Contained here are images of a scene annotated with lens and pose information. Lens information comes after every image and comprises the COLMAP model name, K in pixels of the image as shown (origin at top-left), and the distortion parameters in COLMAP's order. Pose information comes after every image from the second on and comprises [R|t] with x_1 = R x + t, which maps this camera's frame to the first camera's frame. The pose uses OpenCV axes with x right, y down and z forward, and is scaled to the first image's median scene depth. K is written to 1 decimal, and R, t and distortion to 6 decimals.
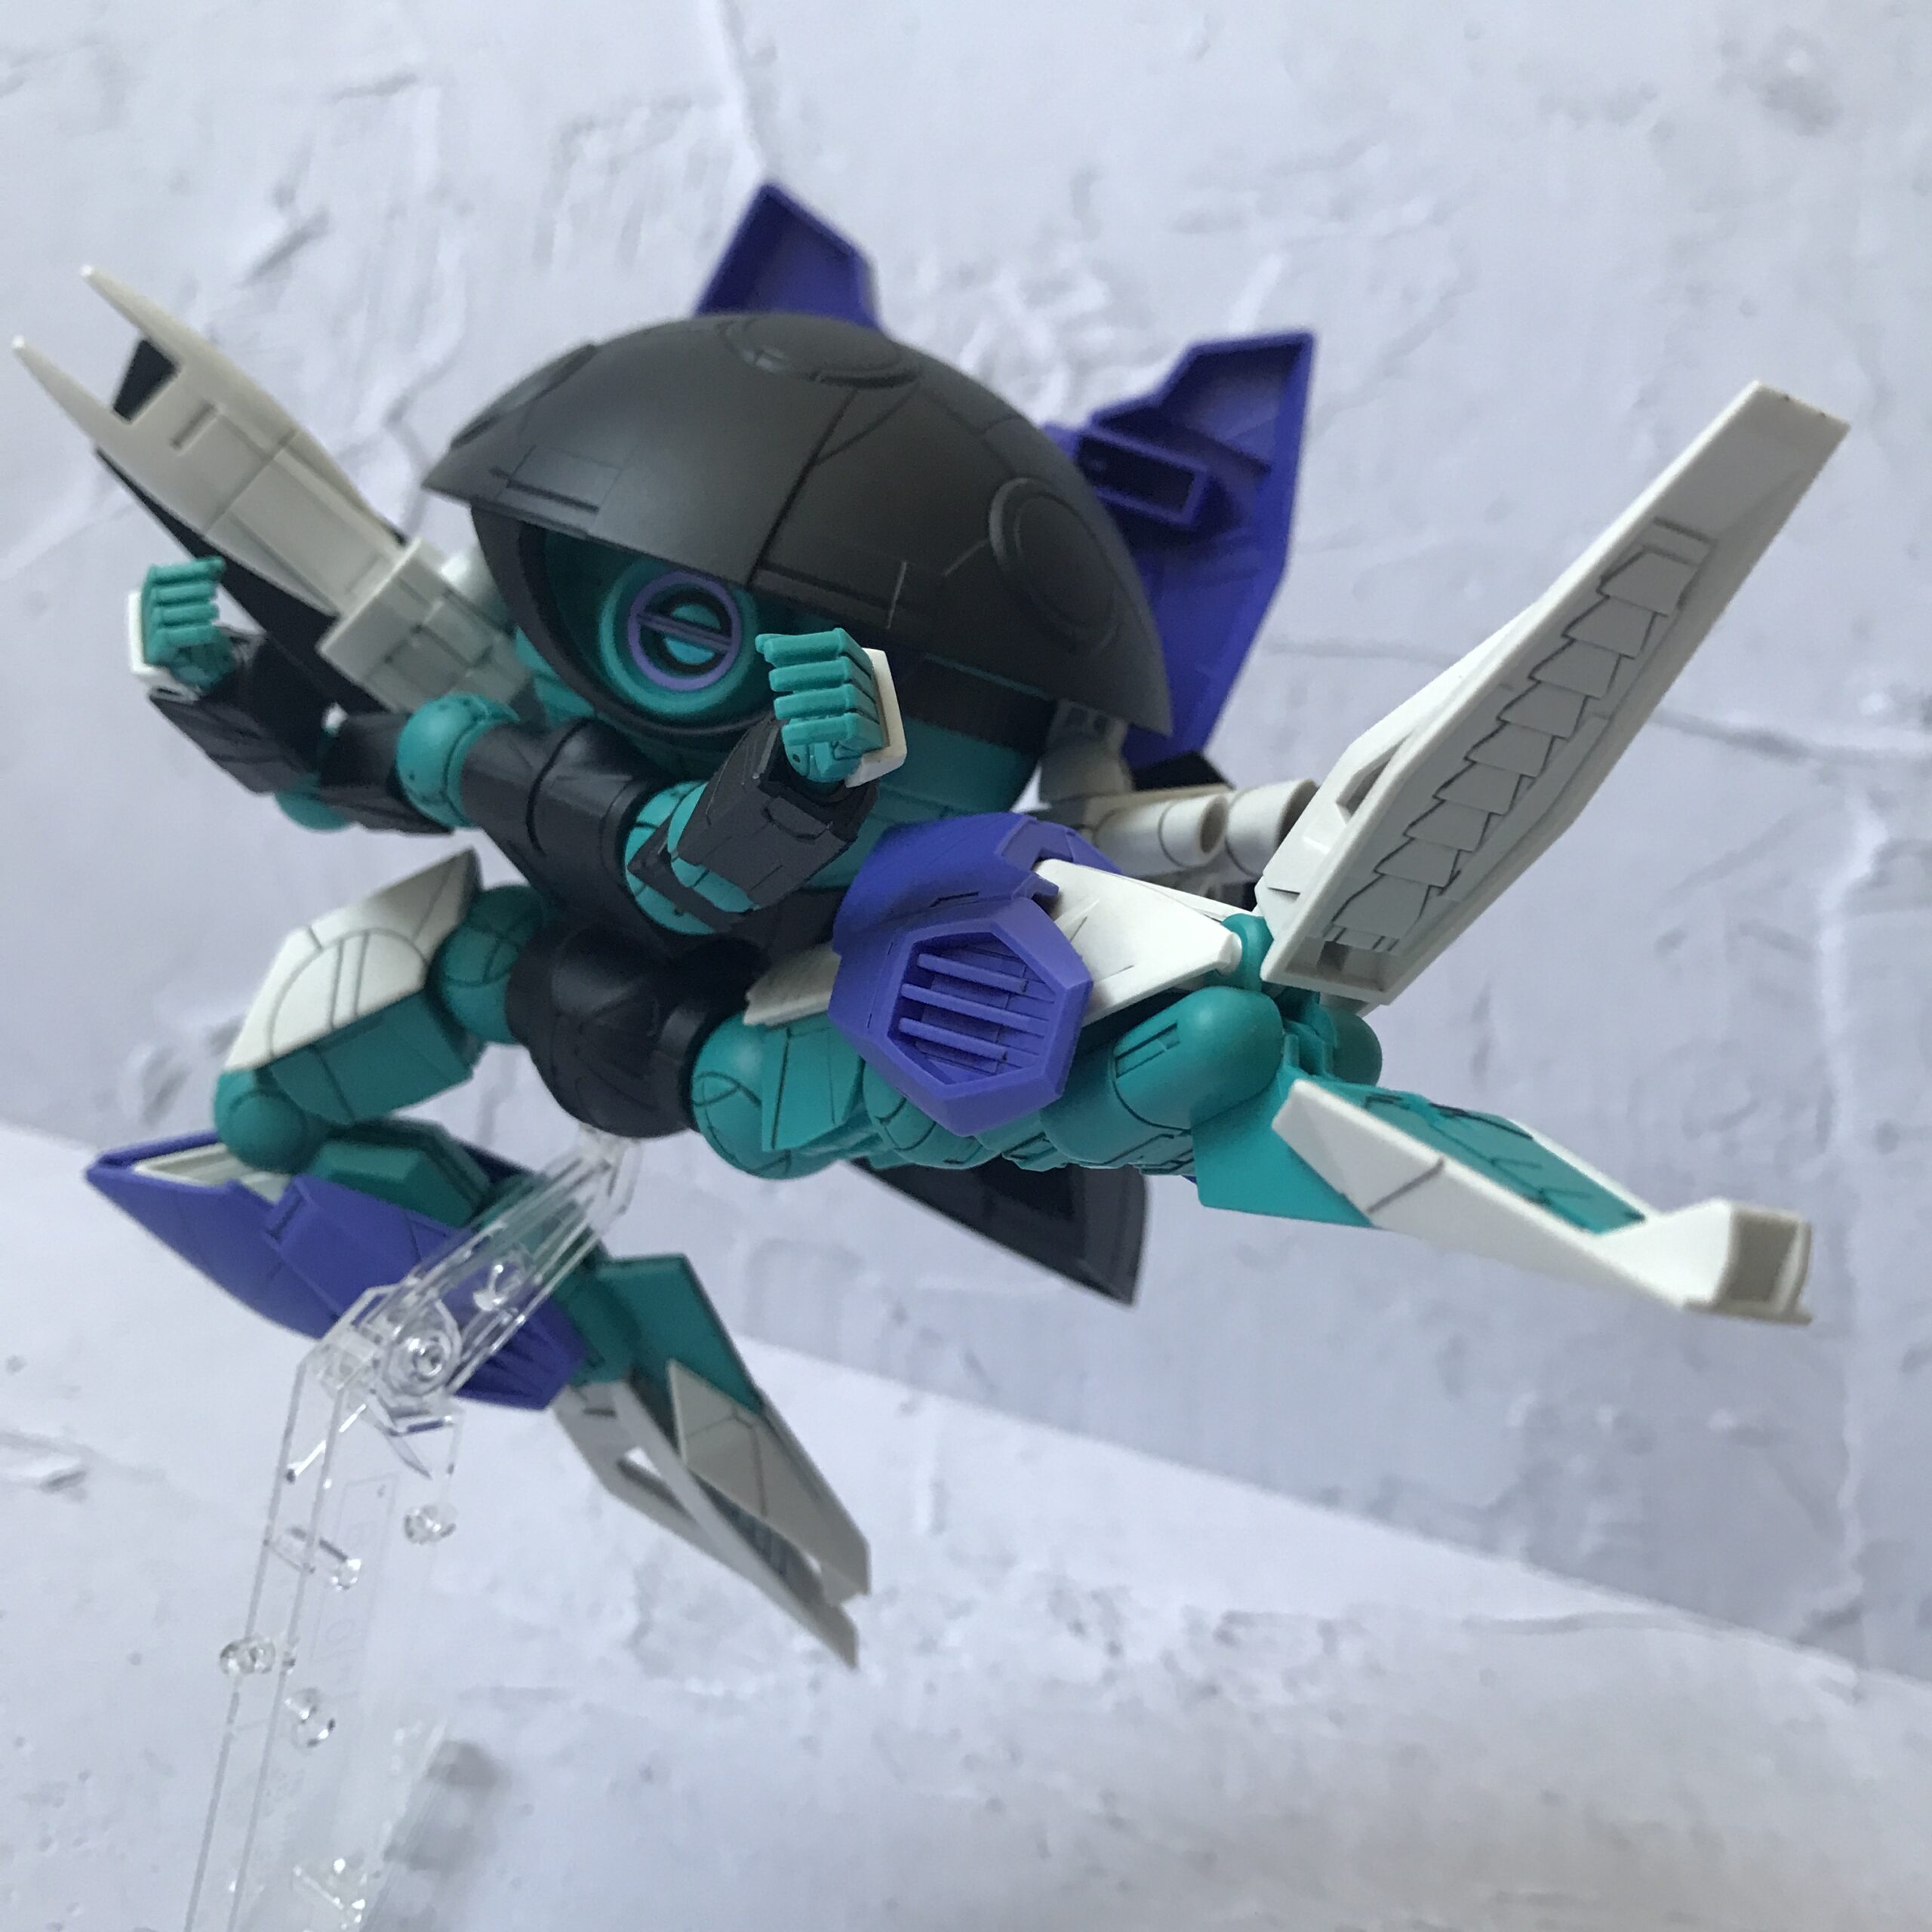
lens RADIAL K [[2220.9, 0, 898.2], [0, 2220.9, 953.0], [0, 0, 1]] dist [-0.028097, -0.019210]
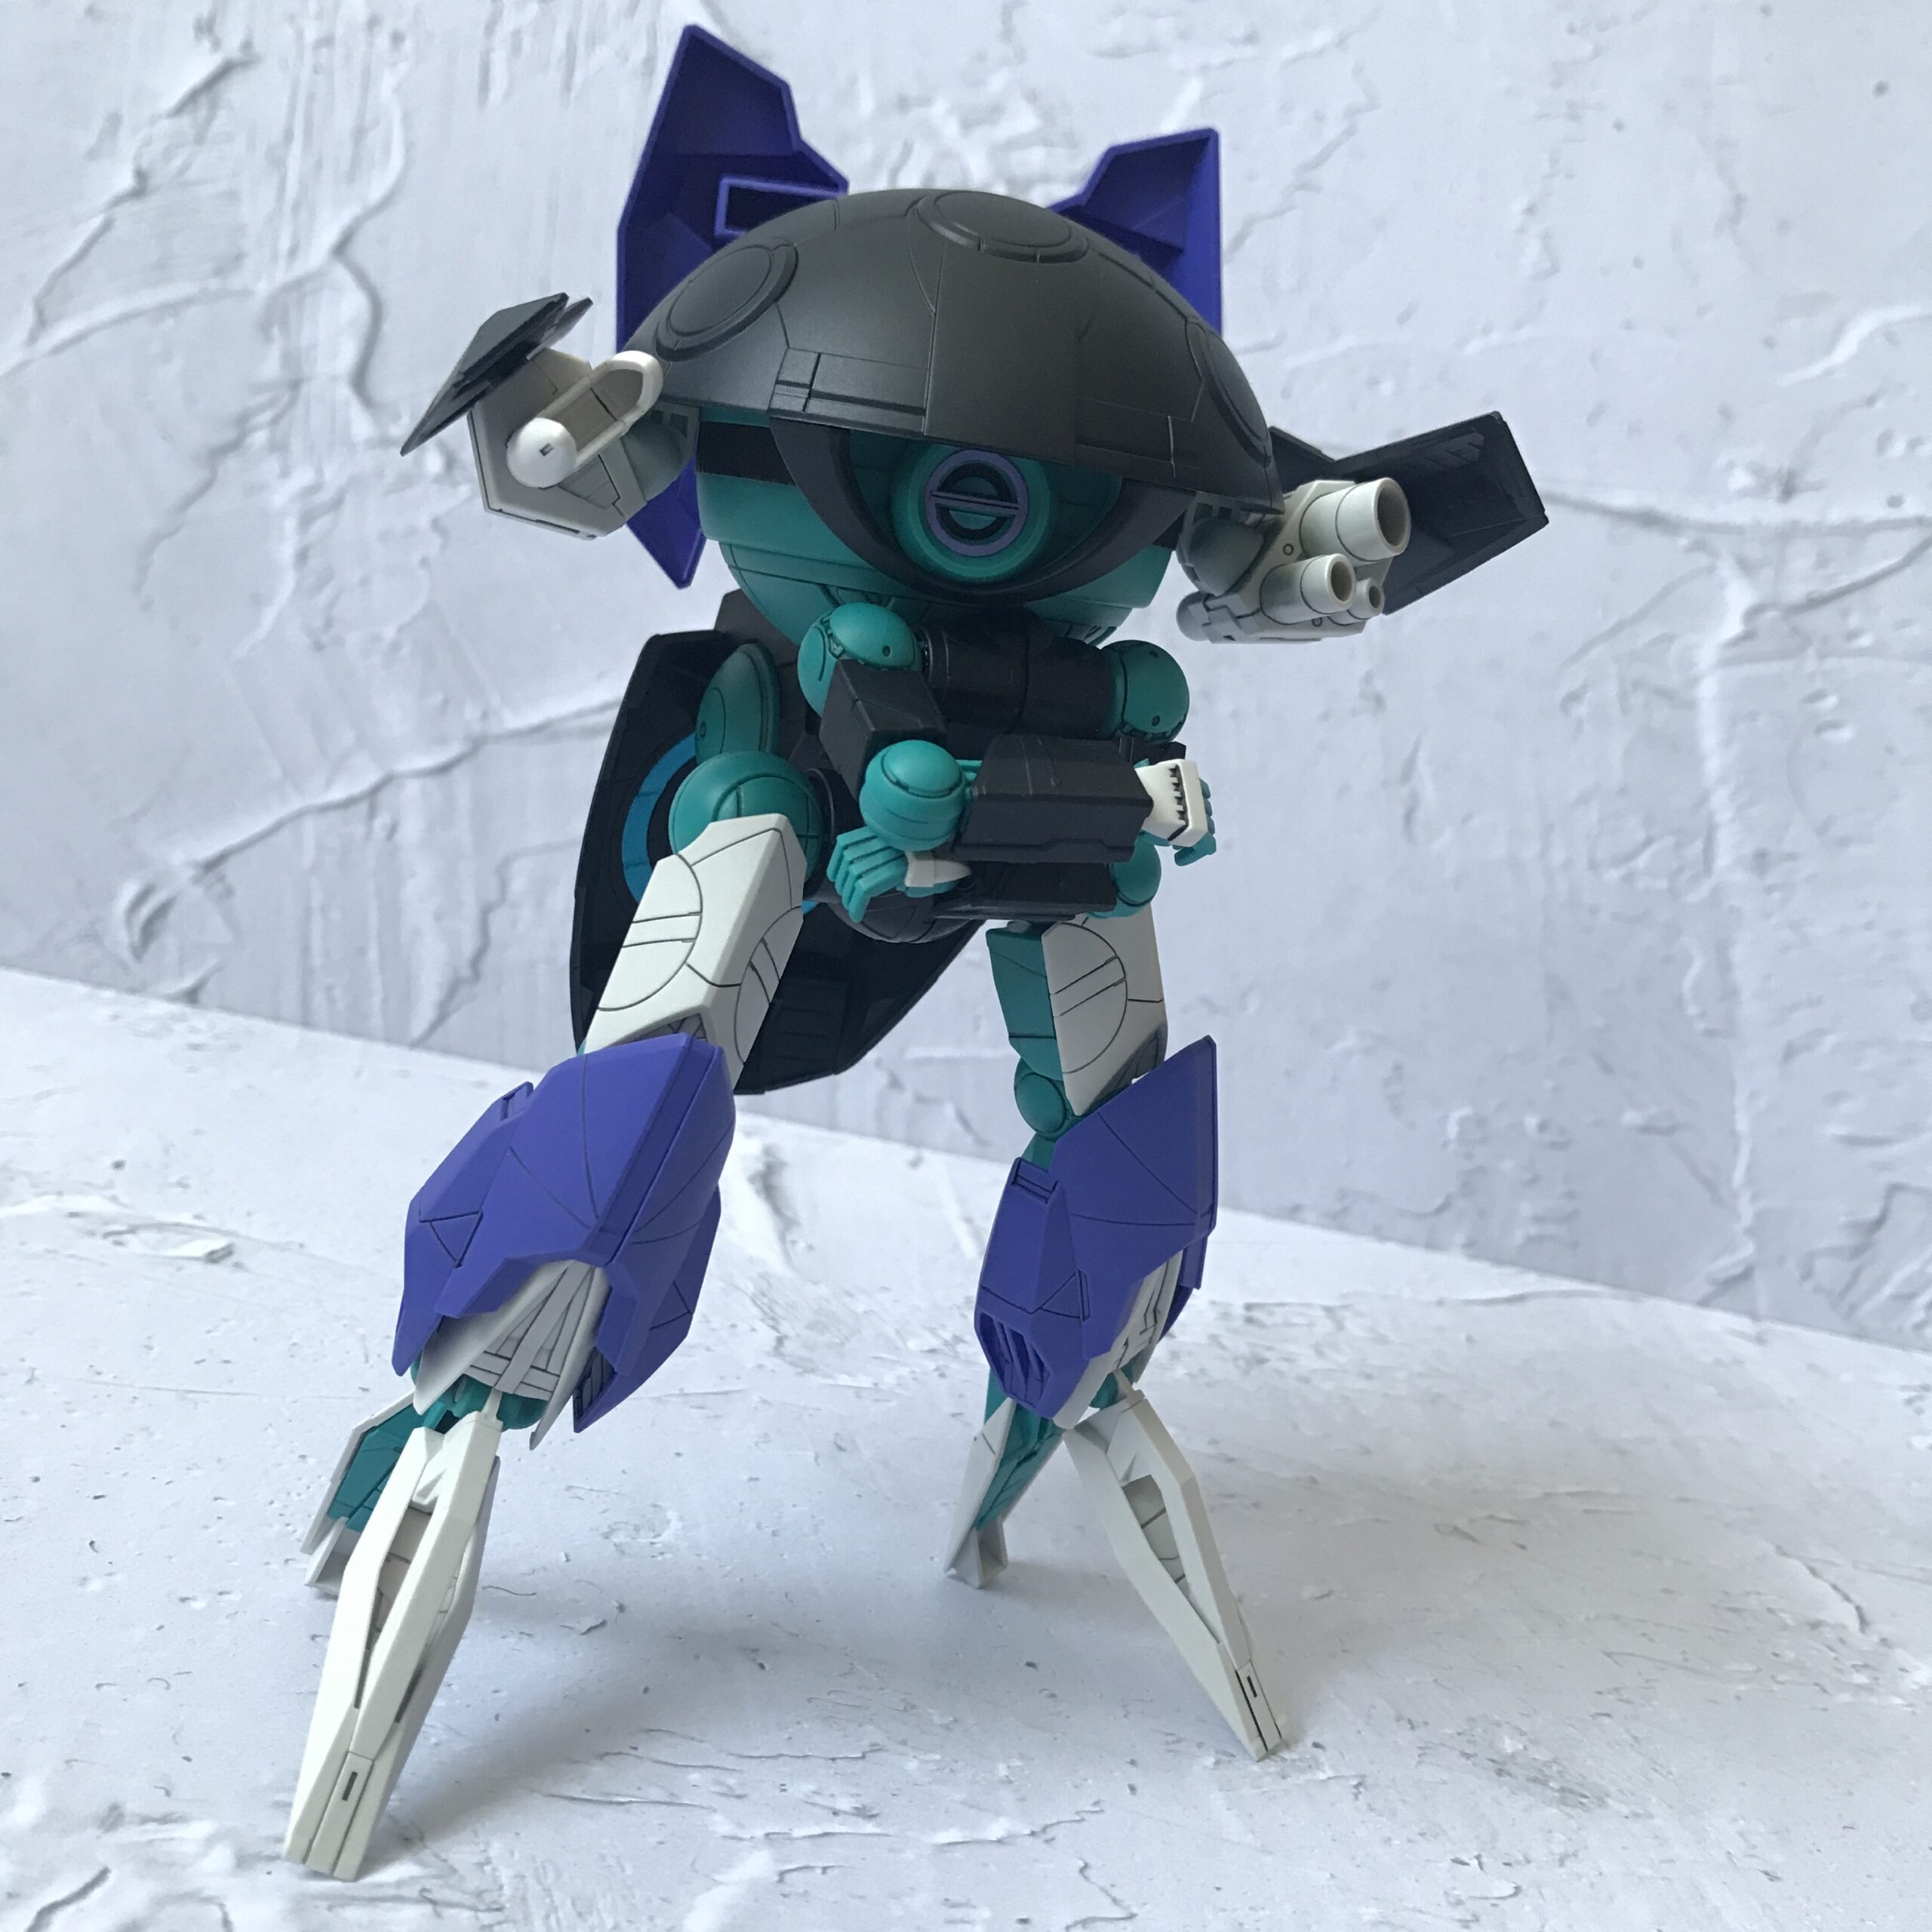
lens RADIAL K [[2229.7, 0, 879.7], [0, 2229.7, 974.1], [0, 0, 1]] dist [0.007949, -0.076052]
pose [[0.987824, -0.061135, 0.143058, -0.172018], [0.052104, 0.996455, 0.066053, 0.041223], [-0.146589, -0.057795, 0.987508, -0.079790]]
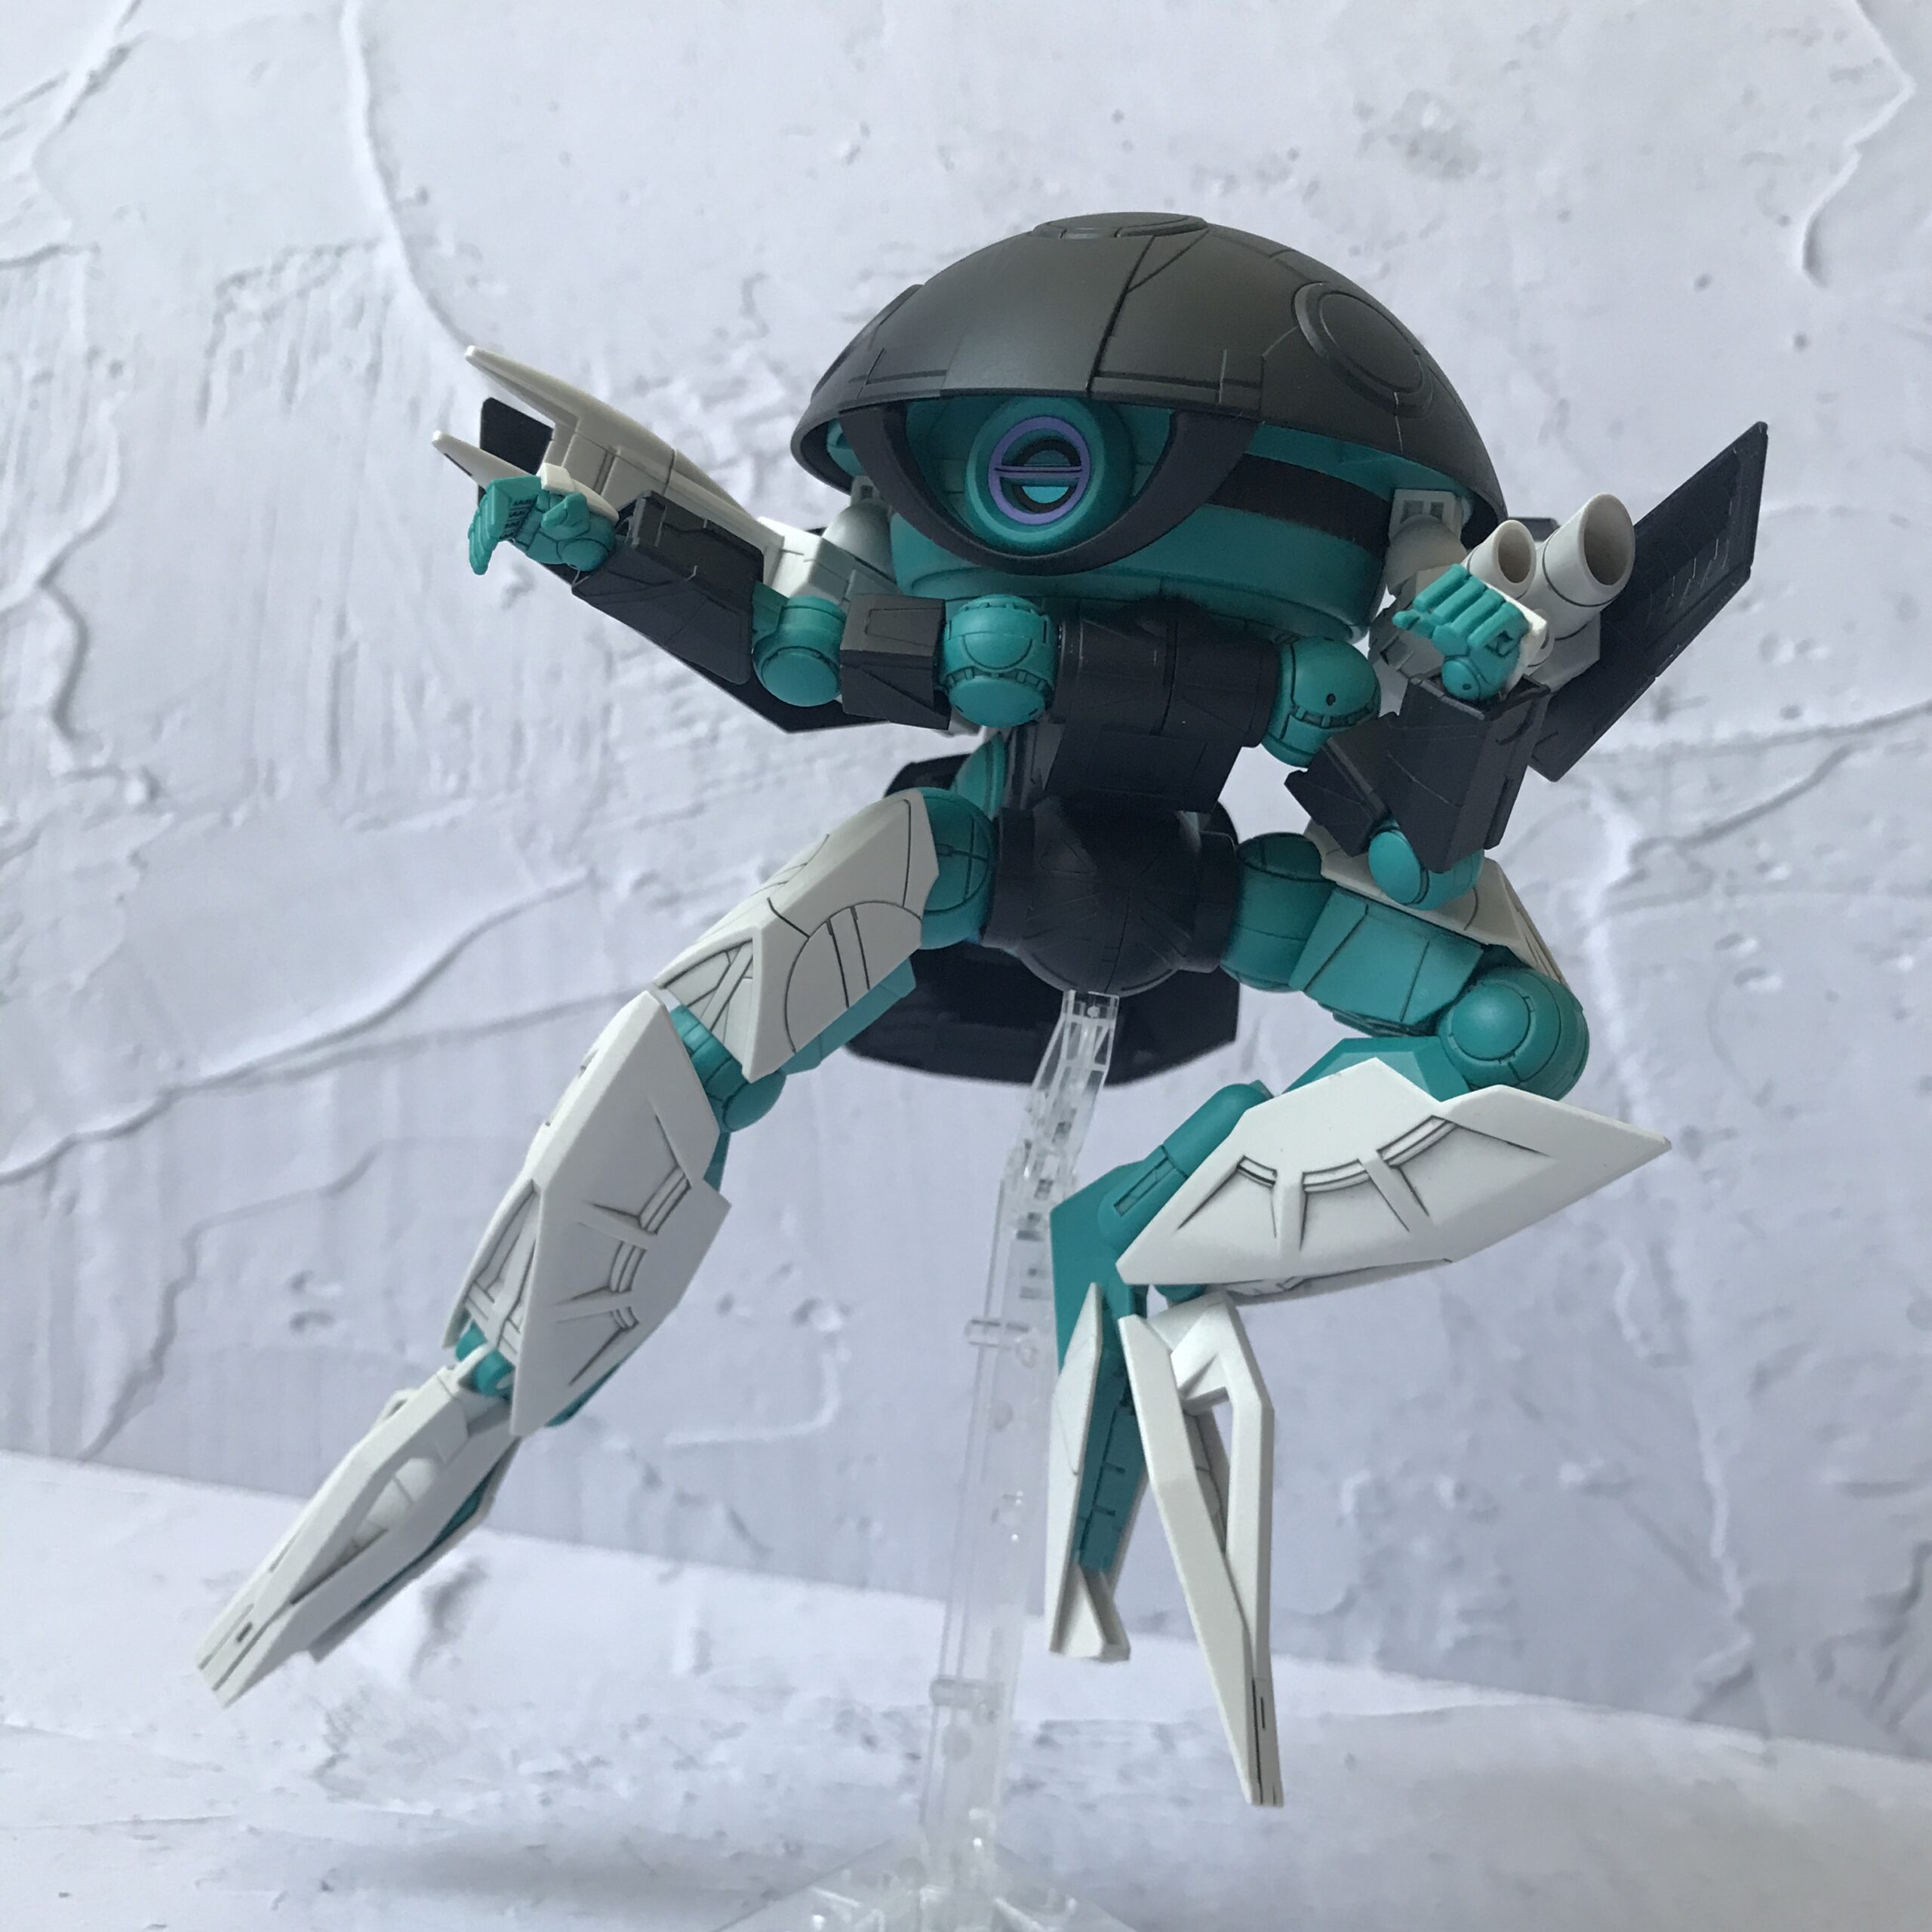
lens RADIAL K [[2220.9, 0, 898.2], [0, 2220.9, 953.0], [0, 0, 1]] dist [-0.028097, -0.019210]
pose [[0.991384, -0.078133, 0.105131, 0.023480], [0.098408, 0.973987, -0.204118, 0.162010], [-0.086448, 0.212705, 0.973285, 0.101140]]
